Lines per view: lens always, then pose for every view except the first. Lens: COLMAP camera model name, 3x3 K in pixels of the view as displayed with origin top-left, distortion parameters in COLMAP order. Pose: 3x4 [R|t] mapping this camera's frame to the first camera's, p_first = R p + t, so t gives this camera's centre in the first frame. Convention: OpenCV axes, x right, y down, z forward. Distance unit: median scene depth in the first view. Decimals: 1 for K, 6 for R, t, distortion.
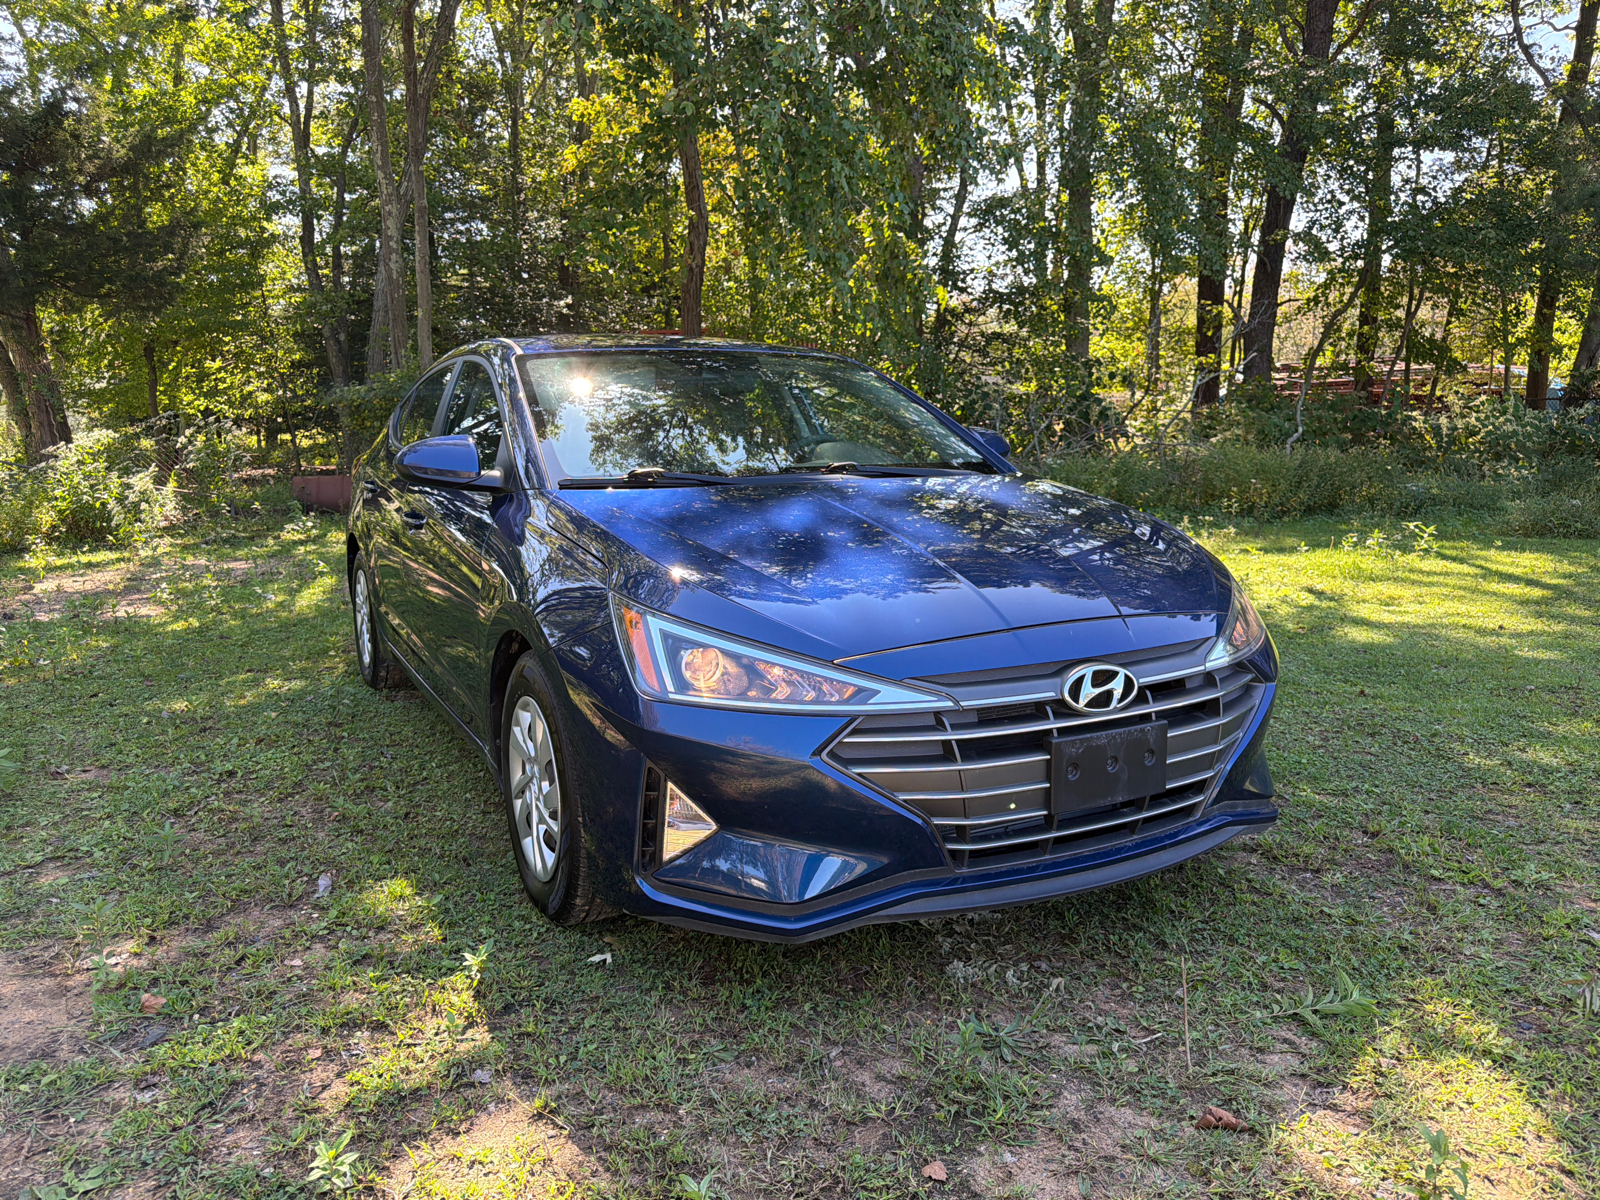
lens RADIAL K [[1129.7, 0, 807.6], [0, 1129.7, 614.5], [0, 0, 1]] dist [0.041952, -0.055953]
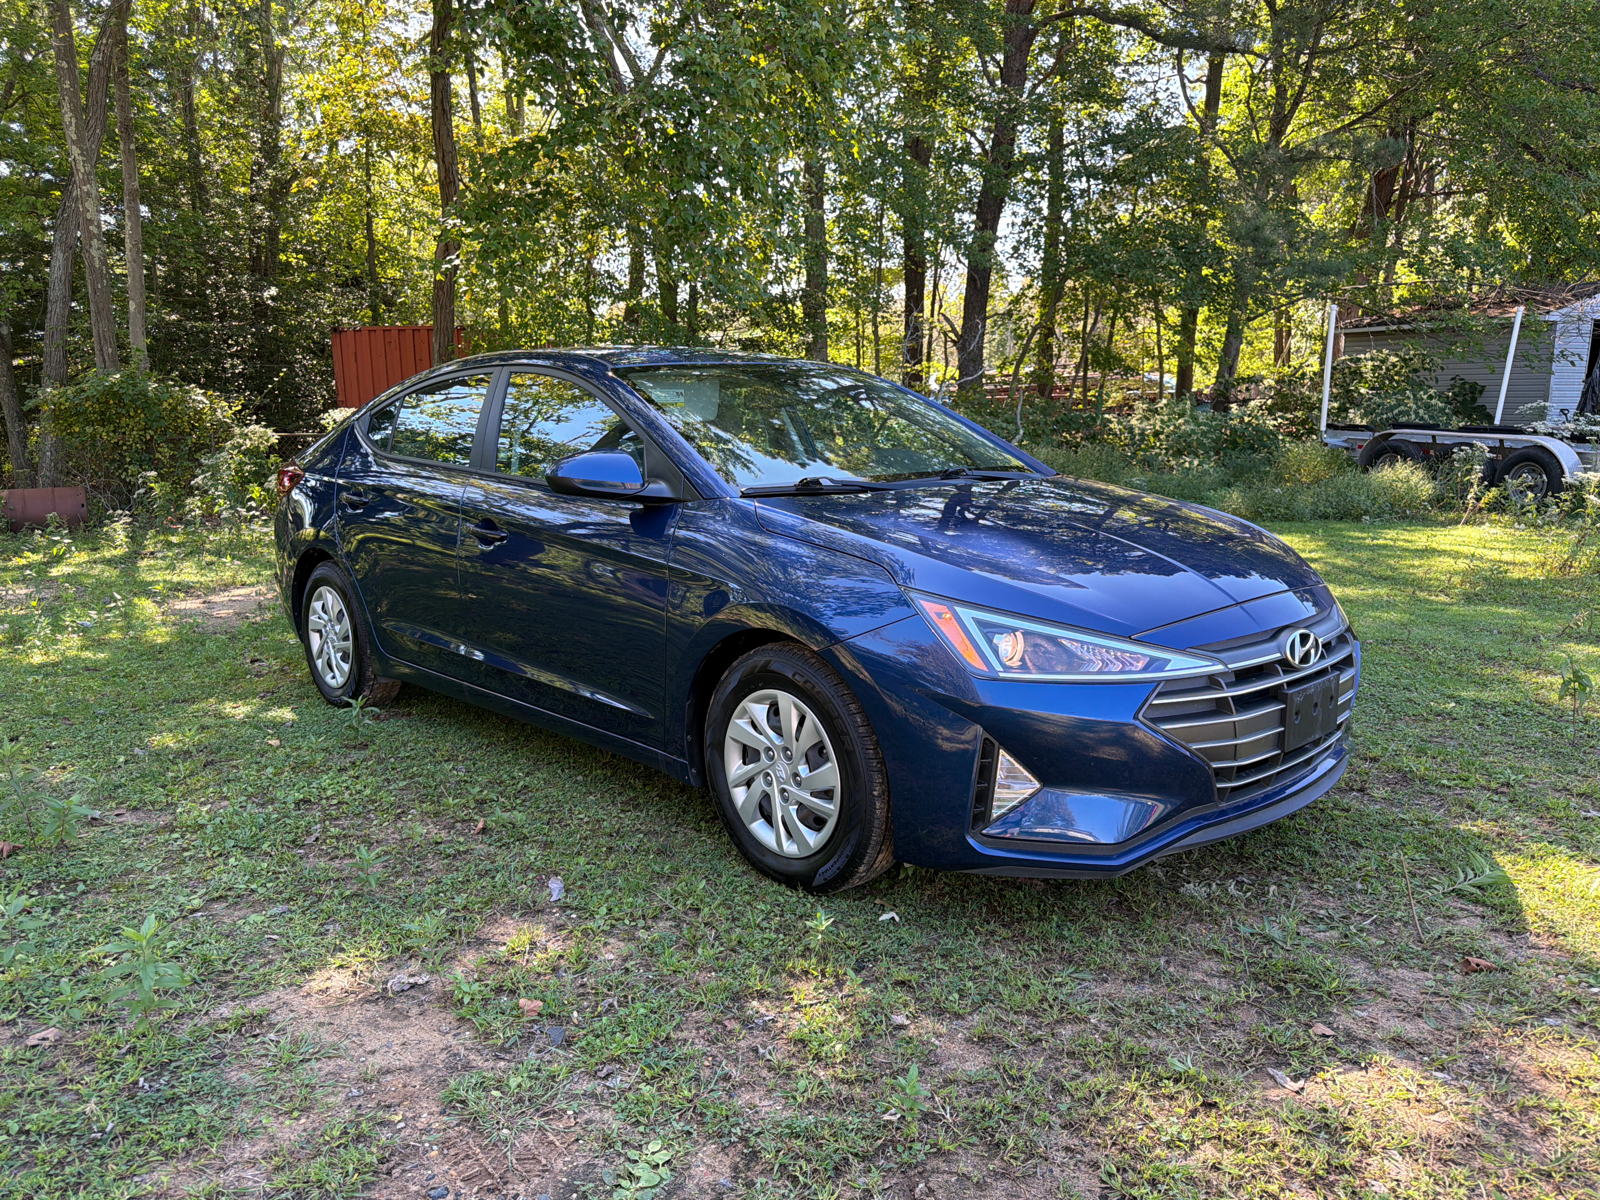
lens RADIAL K [[1129.7, 0, 796.9], [0, 1129.7, 599.1], [0, 0, 1]] dist [0.041952, -0.055953]
pose [[0.964524, -0.041673, 0.260683, -0.606730], [0.044970, 0.998966, -0.006693, -0.005921], [-0.260135, 0.018178, 0.965401, -0.059576]]
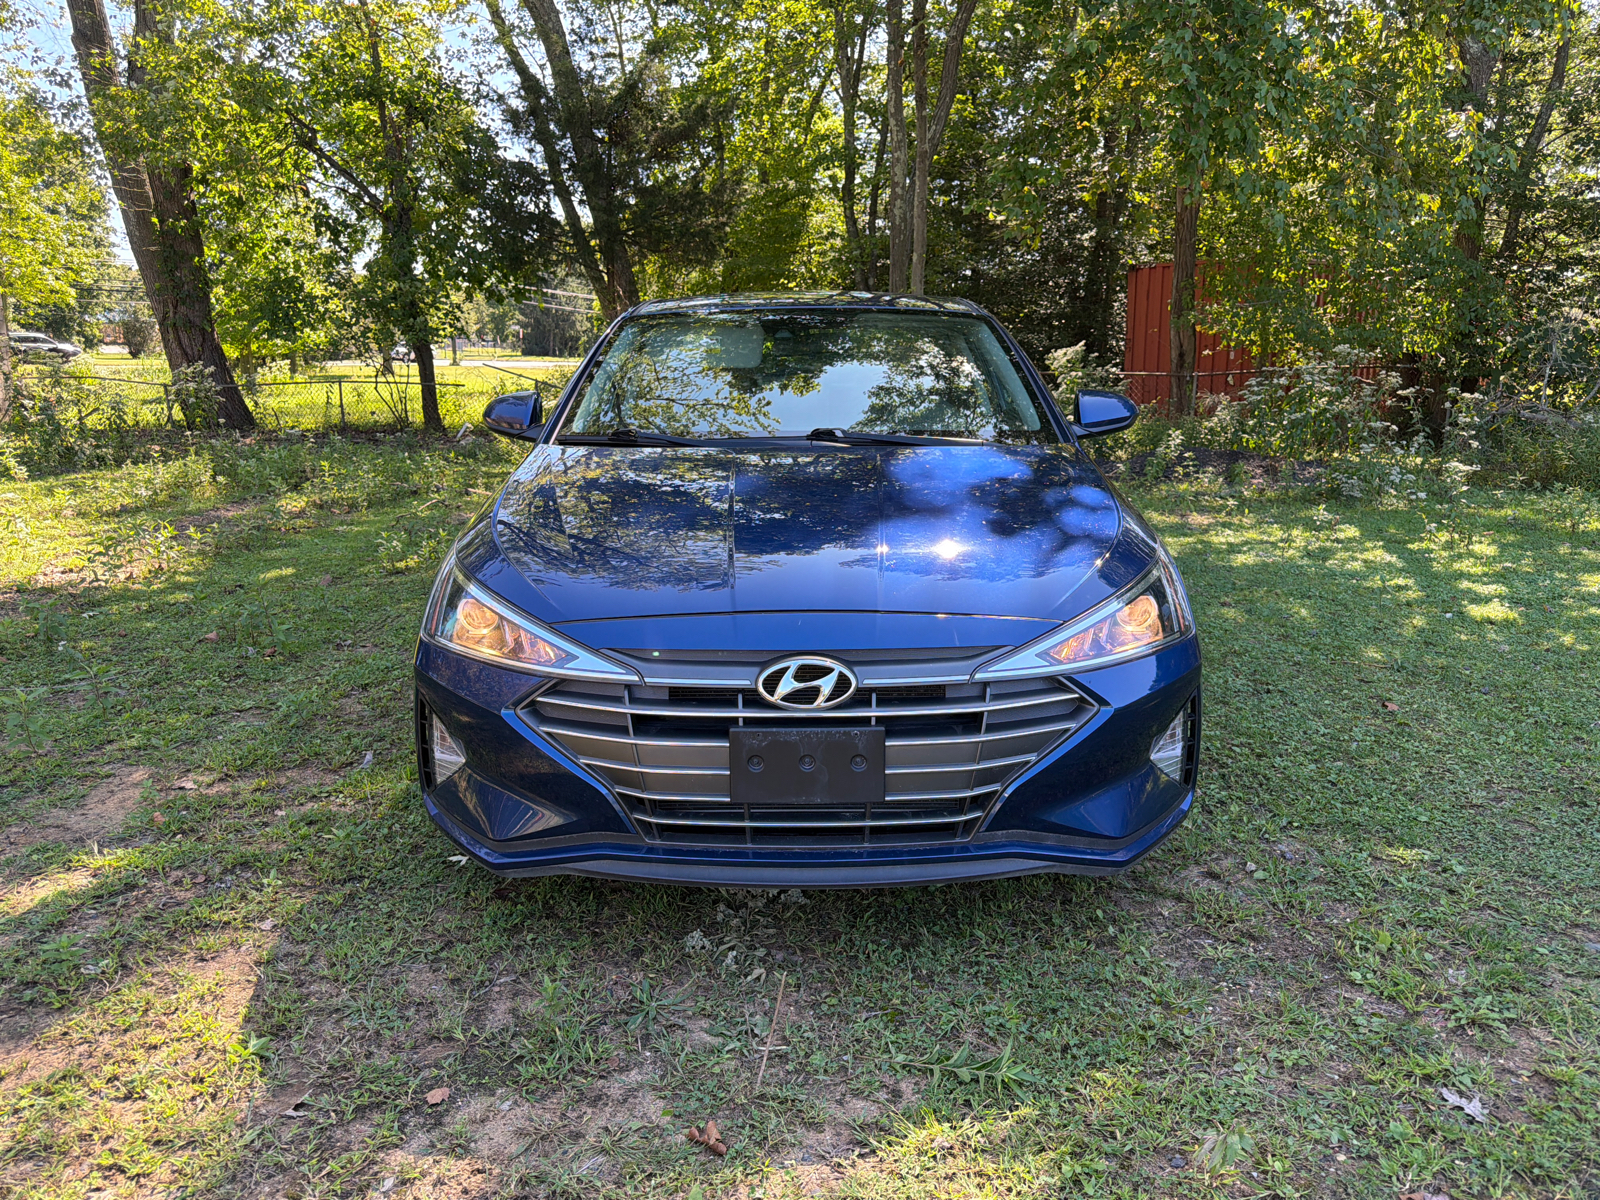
lens RADIAL K [[1129.7, 0, 833.3], [0, 1129.7, 616.5], [0, 0, 1]] dist [0.041952, -0.055953]
pose [[0.890620, 0.107228, -0.441925, 0.702833], [-0.081344, 0.993694, 0.077173, -0.066912], [0.447413, -0.032784, 0.893726, 0.165295]]
